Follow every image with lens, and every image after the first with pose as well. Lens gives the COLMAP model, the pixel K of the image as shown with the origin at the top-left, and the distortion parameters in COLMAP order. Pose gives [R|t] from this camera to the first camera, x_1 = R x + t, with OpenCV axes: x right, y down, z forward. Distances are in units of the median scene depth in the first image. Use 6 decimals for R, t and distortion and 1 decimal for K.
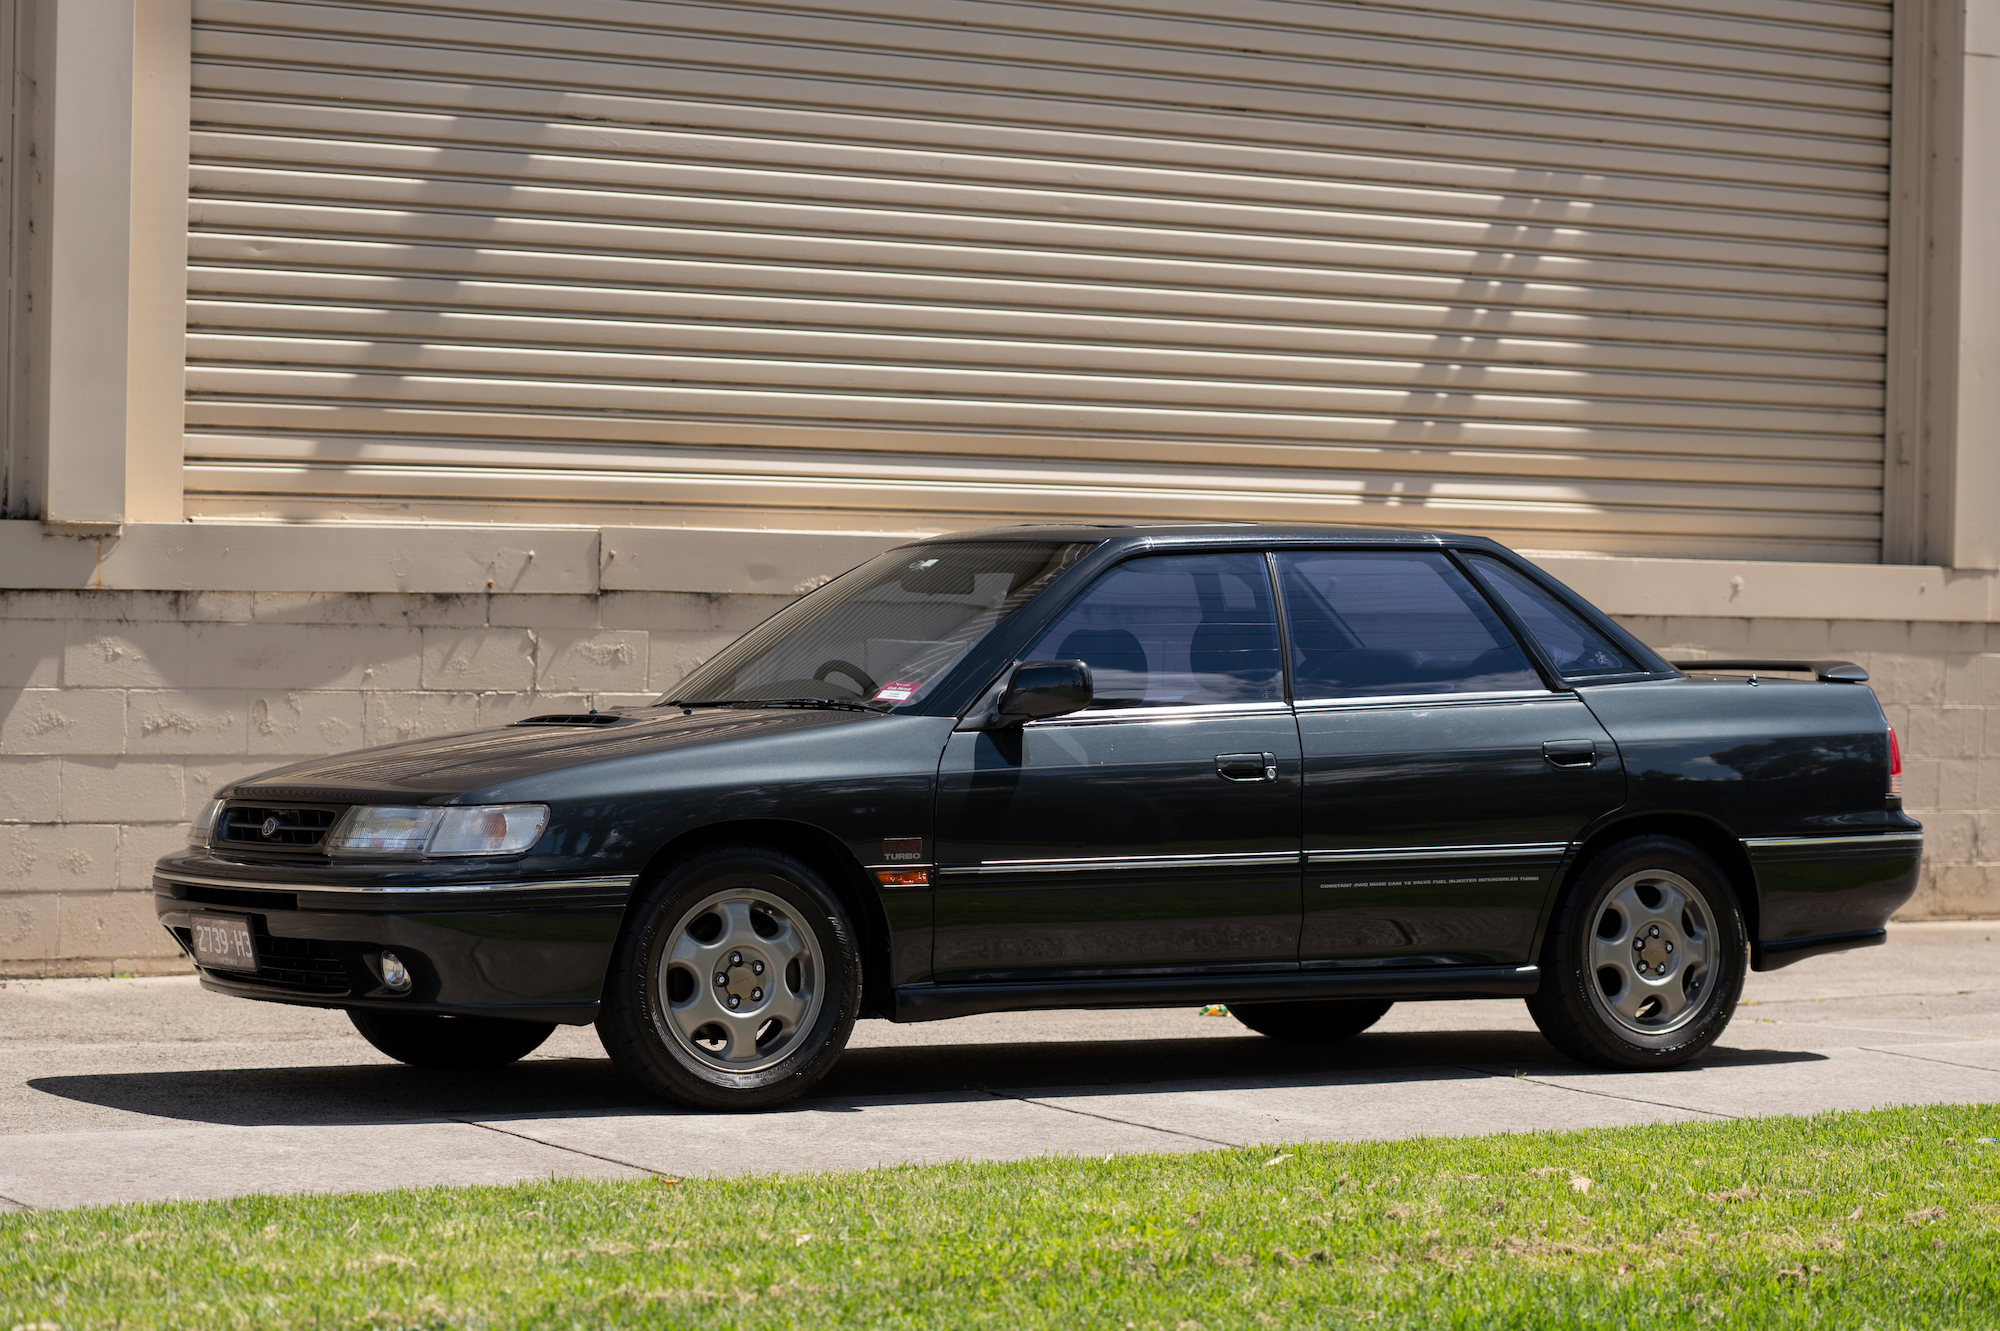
lens RADIAL K [[4978.0, 0, 992.4], [0, 4978.0, 658.0], [0, 0, 1]] dist [-0.078616, 0.000000]
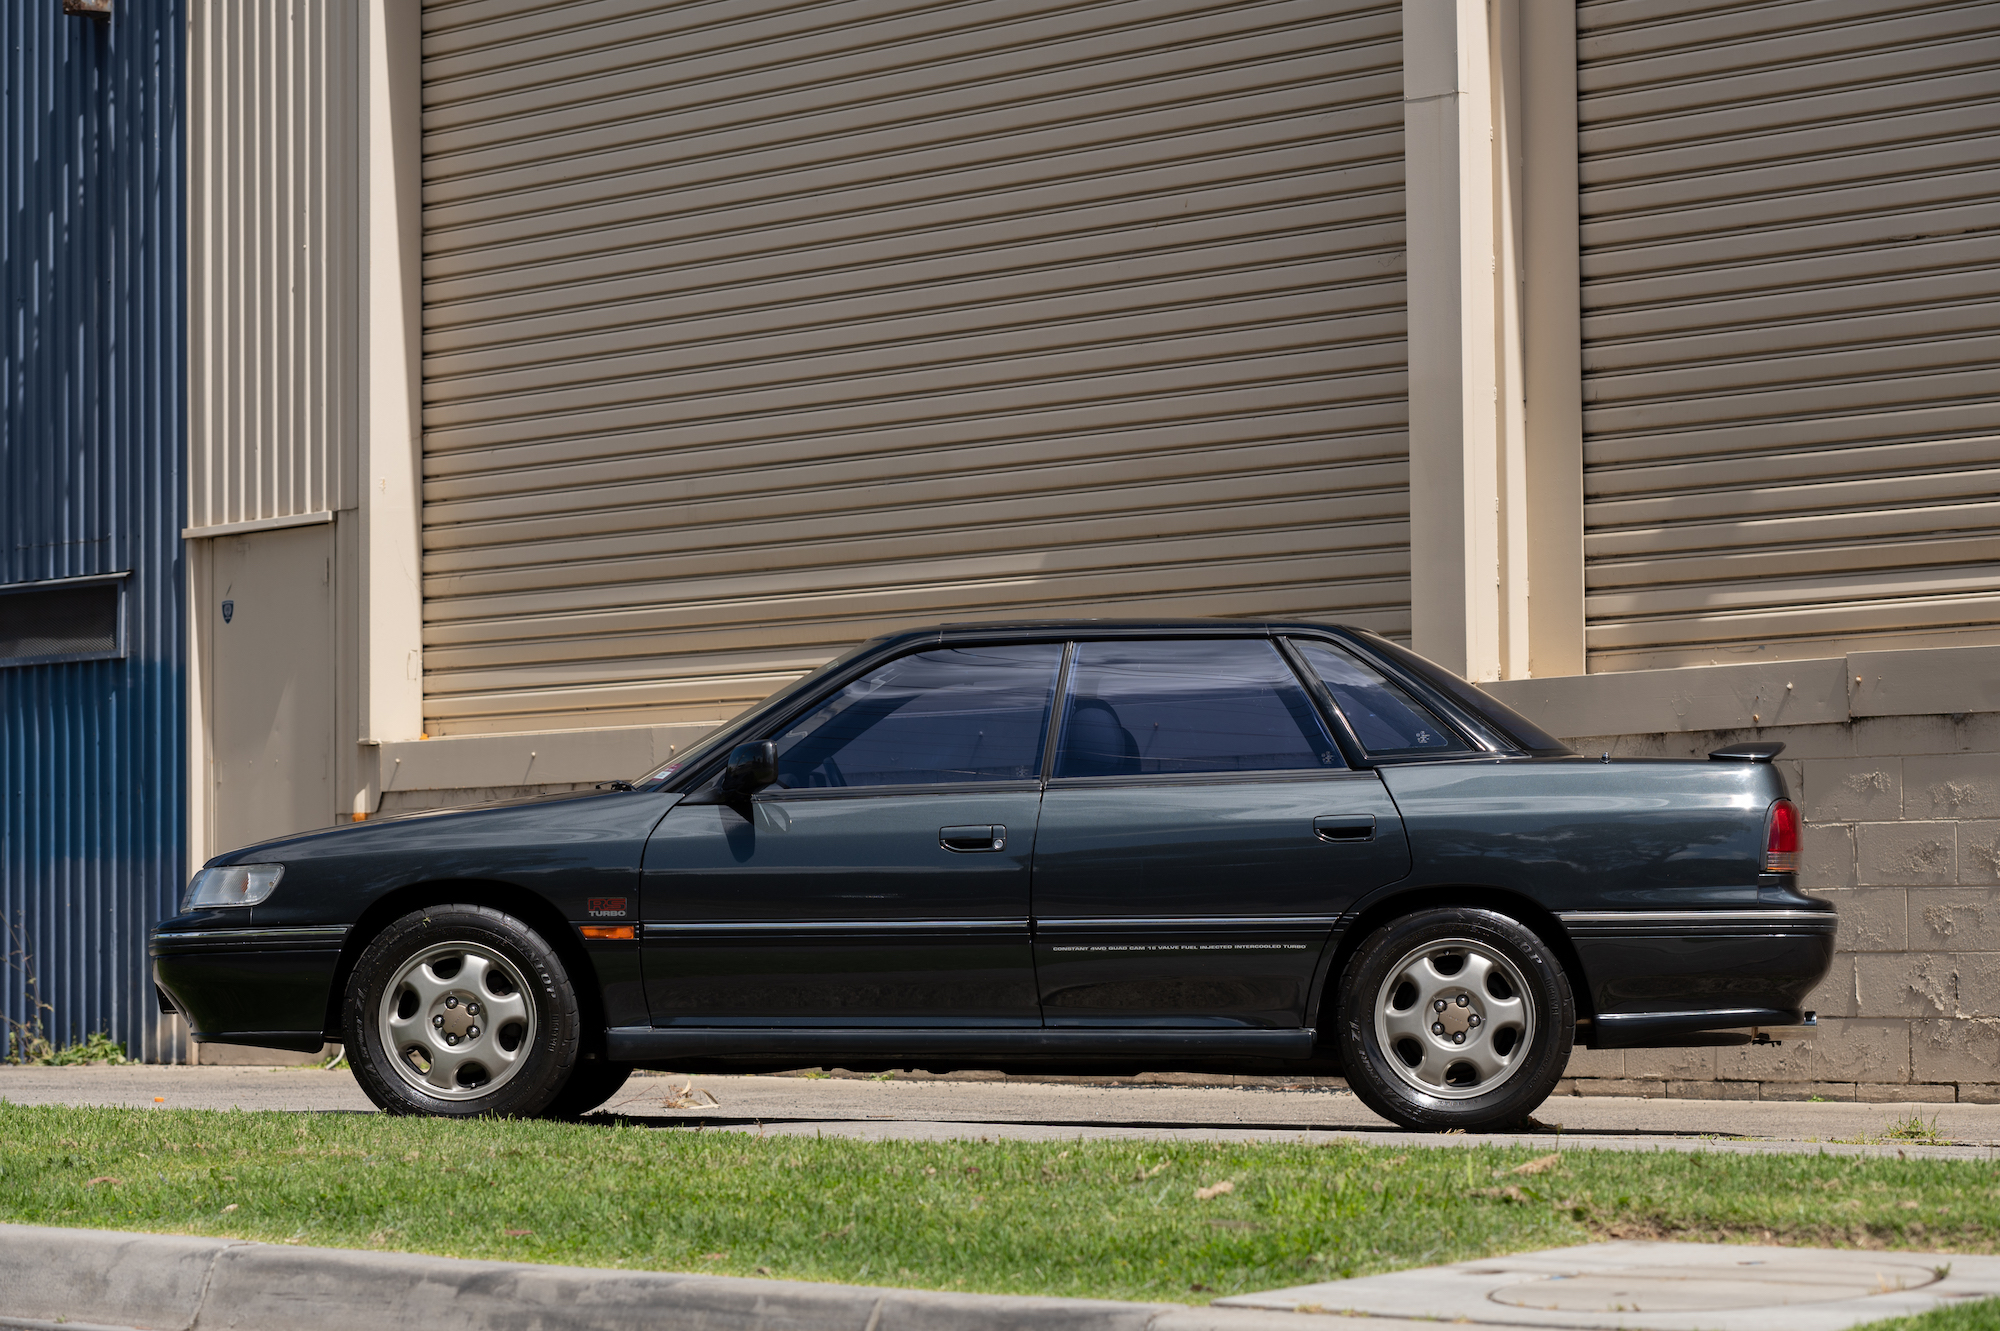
lens RADIAL K [[5789.7, 0, 979.6], [0, 5789.7, 663.9], [0, 0, 1]] dist [-0.104585, 0.000000]
pose [[0.136017, -0.068983, -0.988302, 1.063357], [-0.000938, 0.997563, -0.069758, 0.057493], [0.990706, 0.010415, 0.135621, 0.698563]]
